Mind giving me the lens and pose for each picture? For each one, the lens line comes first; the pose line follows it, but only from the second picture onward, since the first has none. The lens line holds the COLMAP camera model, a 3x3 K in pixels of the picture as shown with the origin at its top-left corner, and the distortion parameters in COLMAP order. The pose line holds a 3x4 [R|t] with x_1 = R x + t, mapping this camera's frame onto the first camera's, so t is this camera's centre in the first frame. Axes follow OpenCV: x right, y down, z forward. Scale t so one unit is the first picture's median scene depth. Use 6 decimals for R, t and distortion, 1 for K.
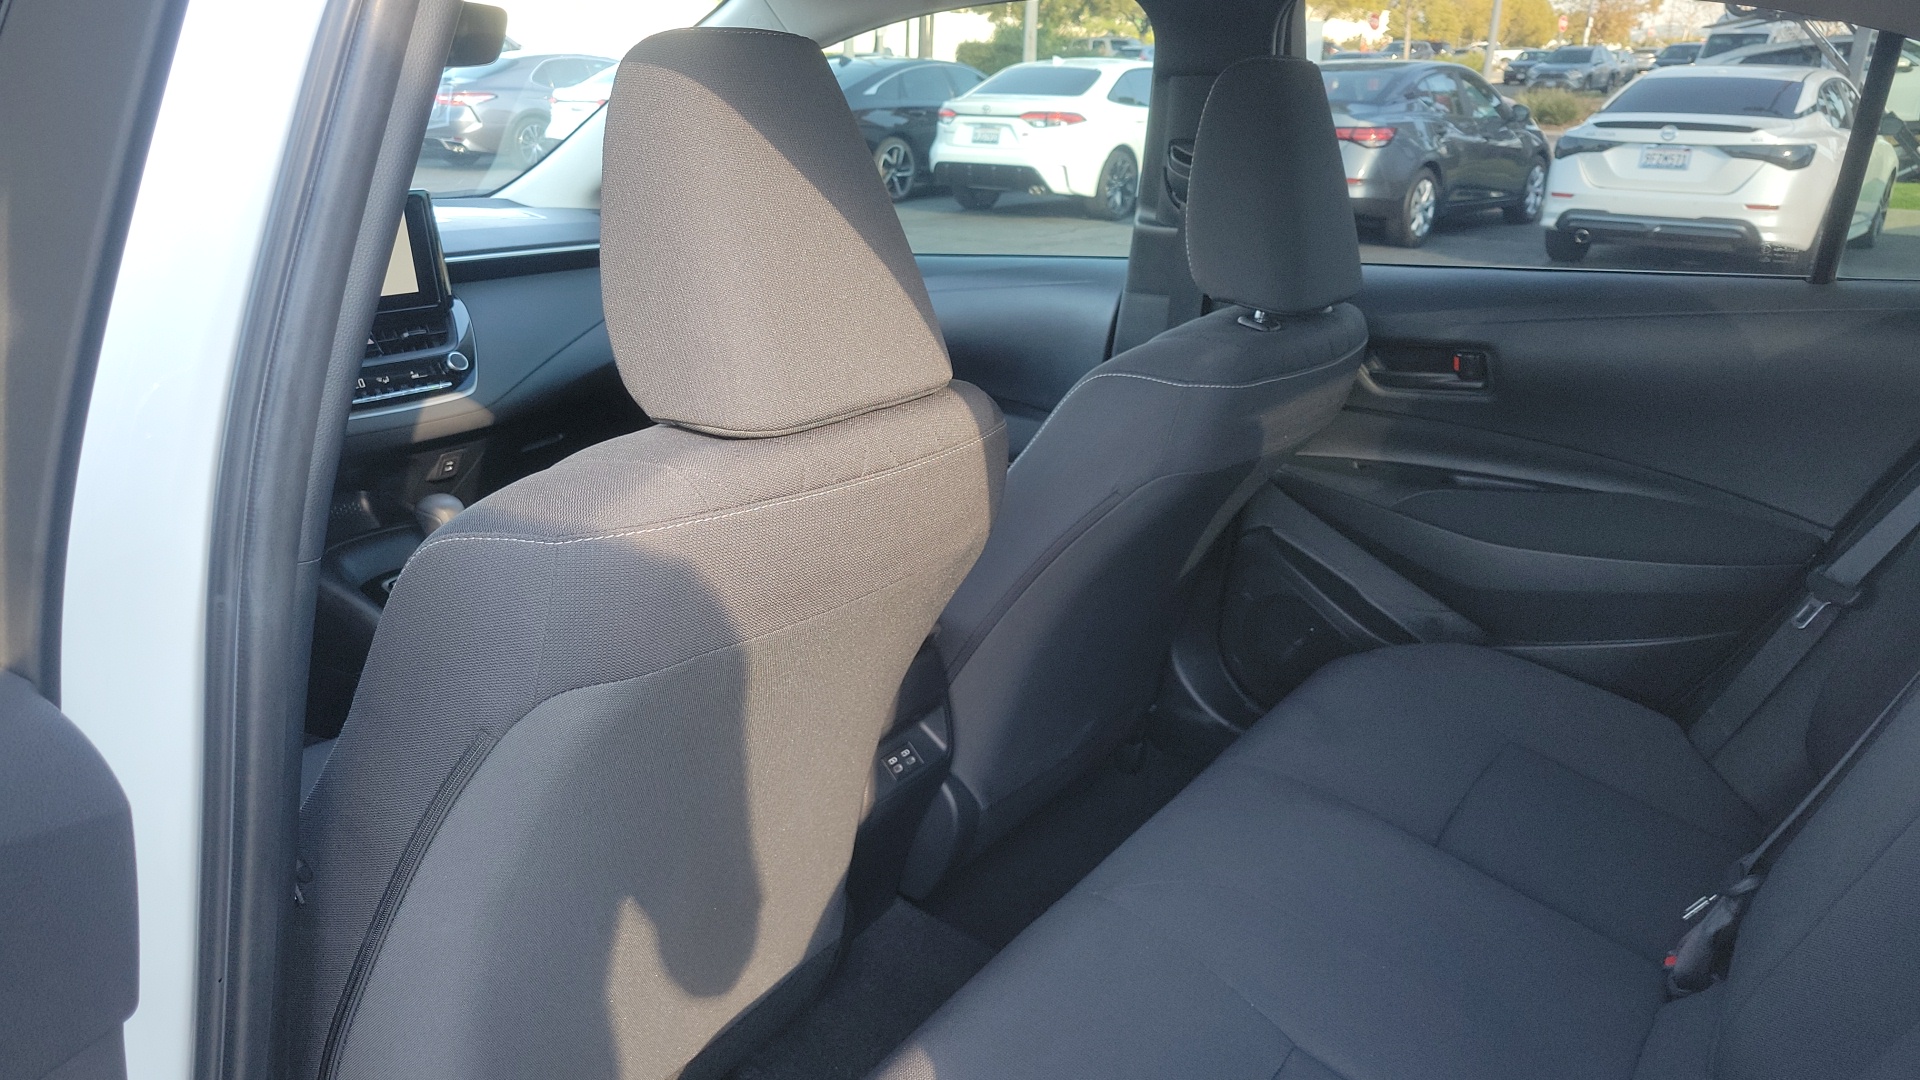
lens RADIAL K [[1466.3, 0, 939.0], [0, 1466.3, 535.7], [0, 0, 1]] dist [0.037048, -0.014321]
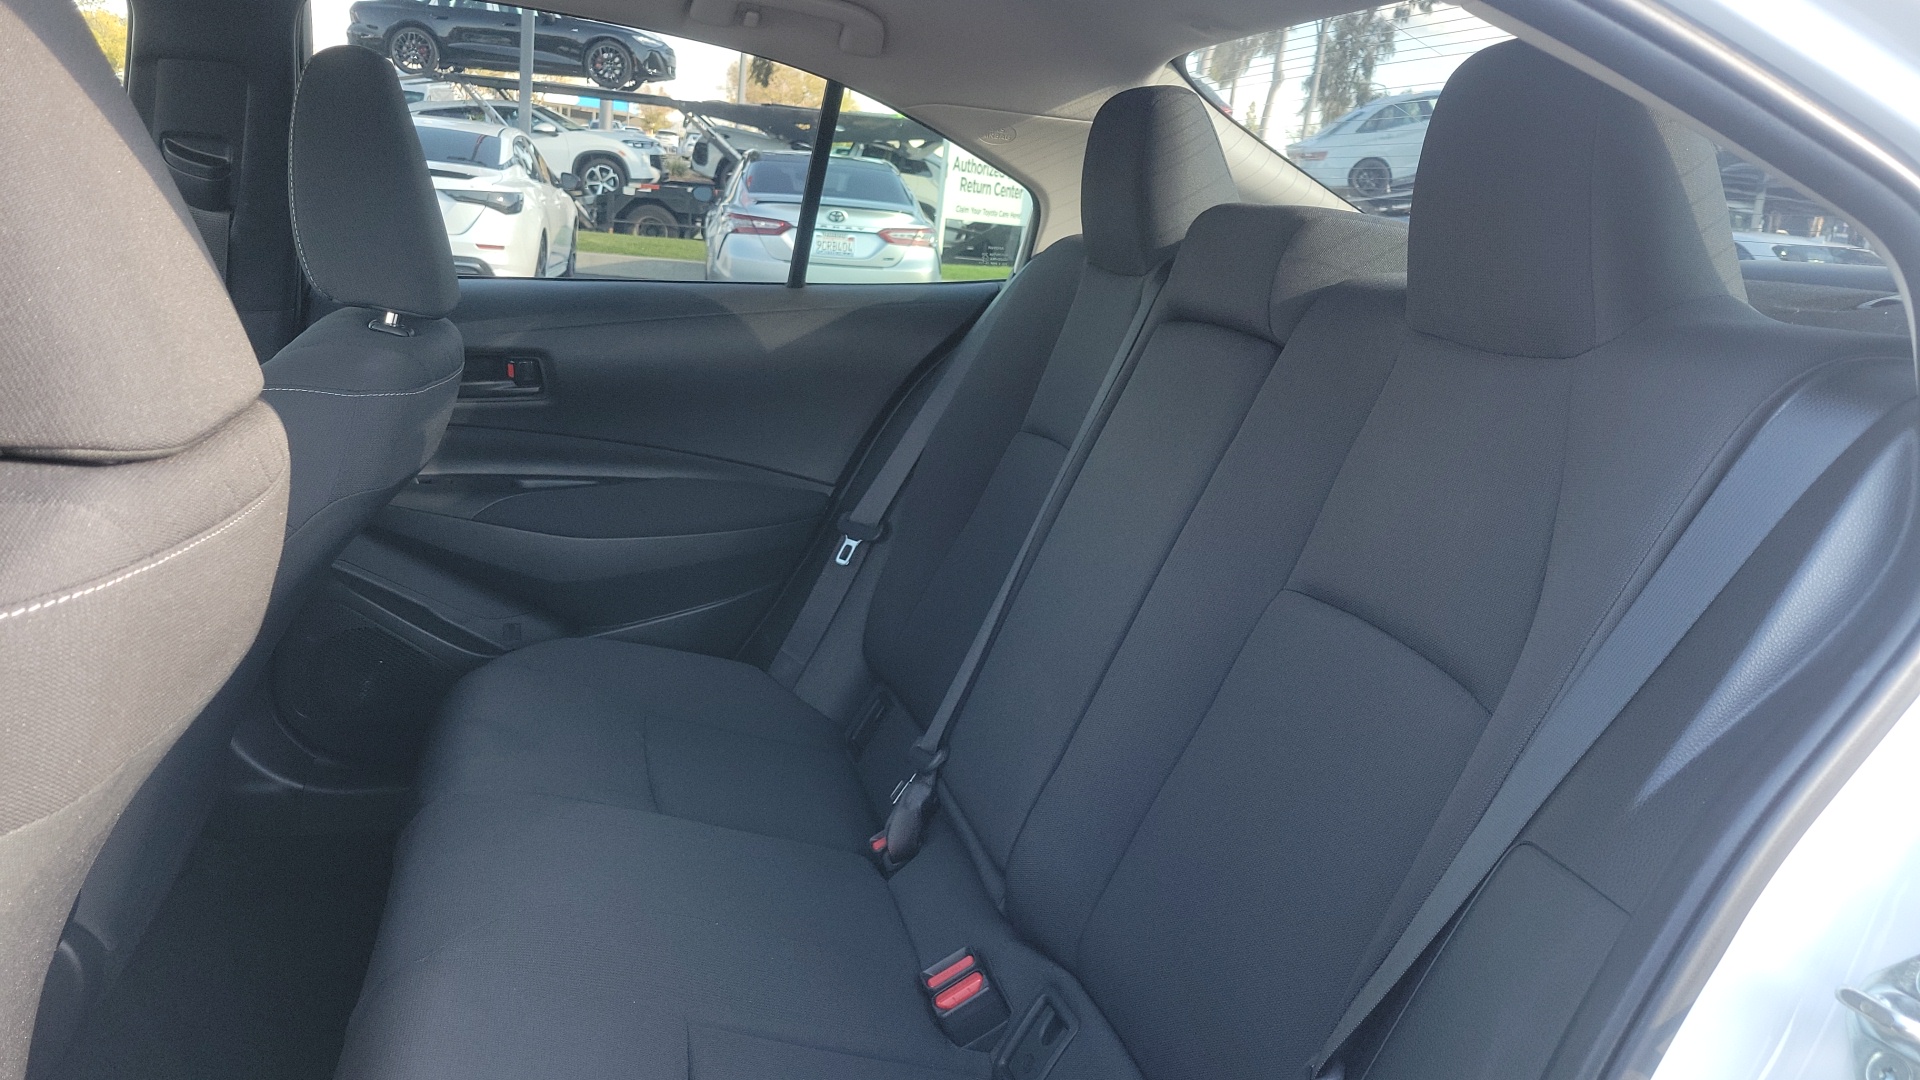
lens RADIAL K [[1466.3, 0, 941.7], [0, 1466.3, 541.2], [0, 0, 1]] dist [0.037048, -0.014321]
pose [[0.670071, -0.138158, 0.729327, -0.205046], [0.156819, 0.986698, 0.042834, 0.003006], [-0.725543, 0.085671, 0.682824, 0.095400]]
